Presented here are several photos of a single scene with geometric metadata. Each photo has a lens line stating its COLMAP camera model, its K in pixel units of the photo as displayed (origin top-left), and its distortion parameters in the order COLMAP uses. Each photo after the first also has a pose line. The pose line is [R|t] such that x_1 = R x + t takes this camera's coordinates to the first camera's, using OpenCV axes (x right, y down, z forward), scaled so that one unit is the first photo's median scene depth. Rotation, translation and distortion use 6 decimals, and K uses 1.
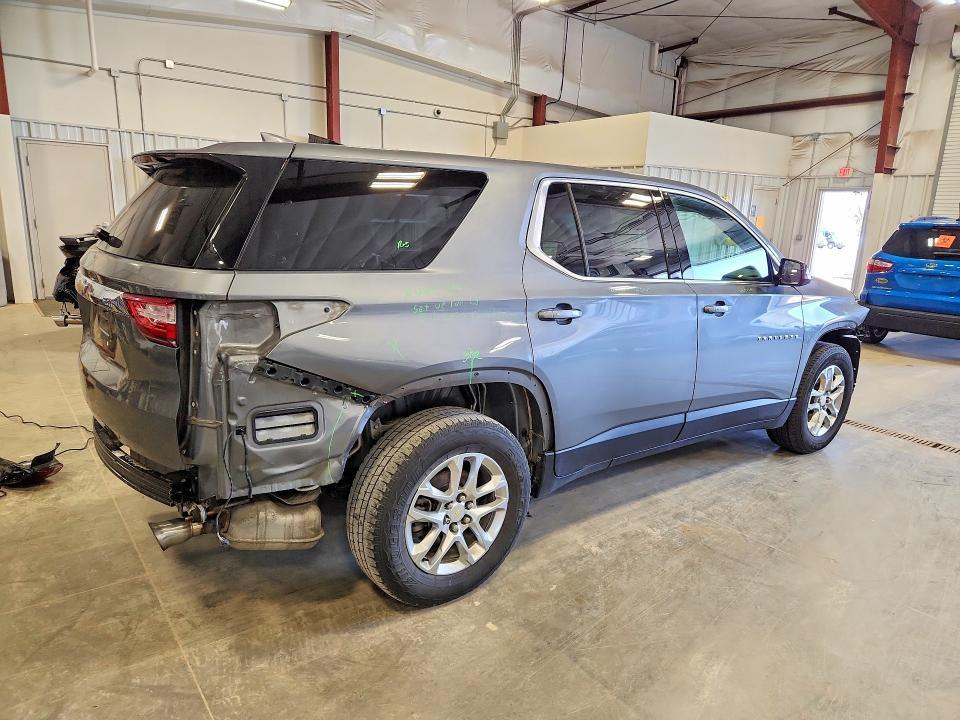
lens RADIAL K [[624.6, 0, 483.8], [0, 624.6, 363.9], [0, 0, 1]] dist [0.021035, -0.020831]
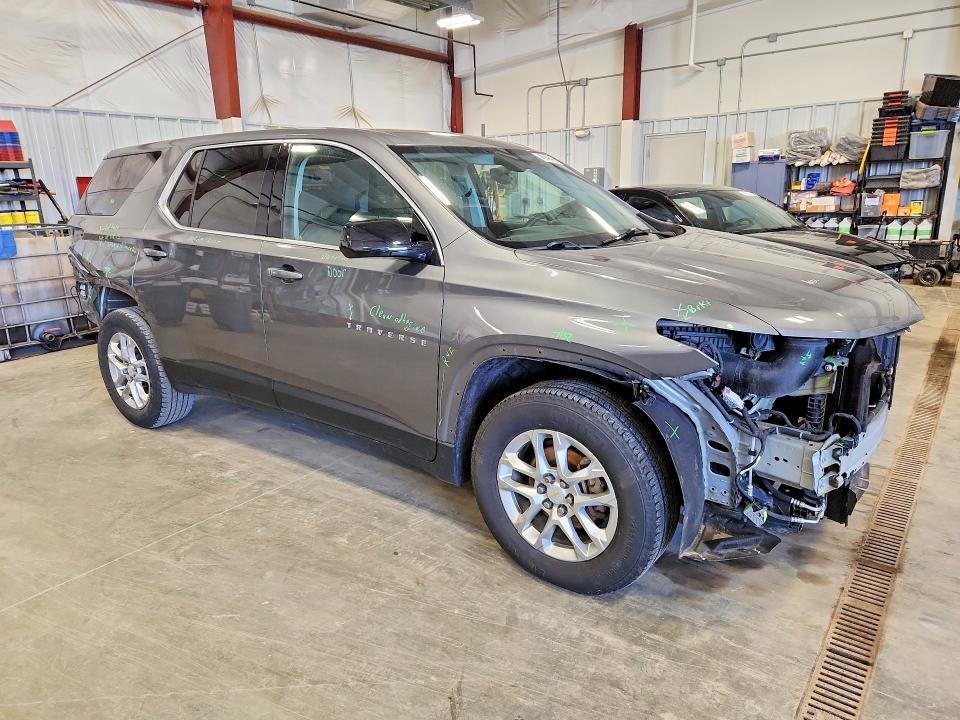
lens RADIAL K [[624.6, 0, 483.8], [0, 624.6, 363.9], [0, 0, 1]] dist [0.021035, -0.020831]
pose [[0.275796, 0.208103, -0.938419, 0.455659], [-0.175625, 0.970758, 0.163660, -0.058438], [0.945035, 0.119673, 0.304280, 0.346554]]
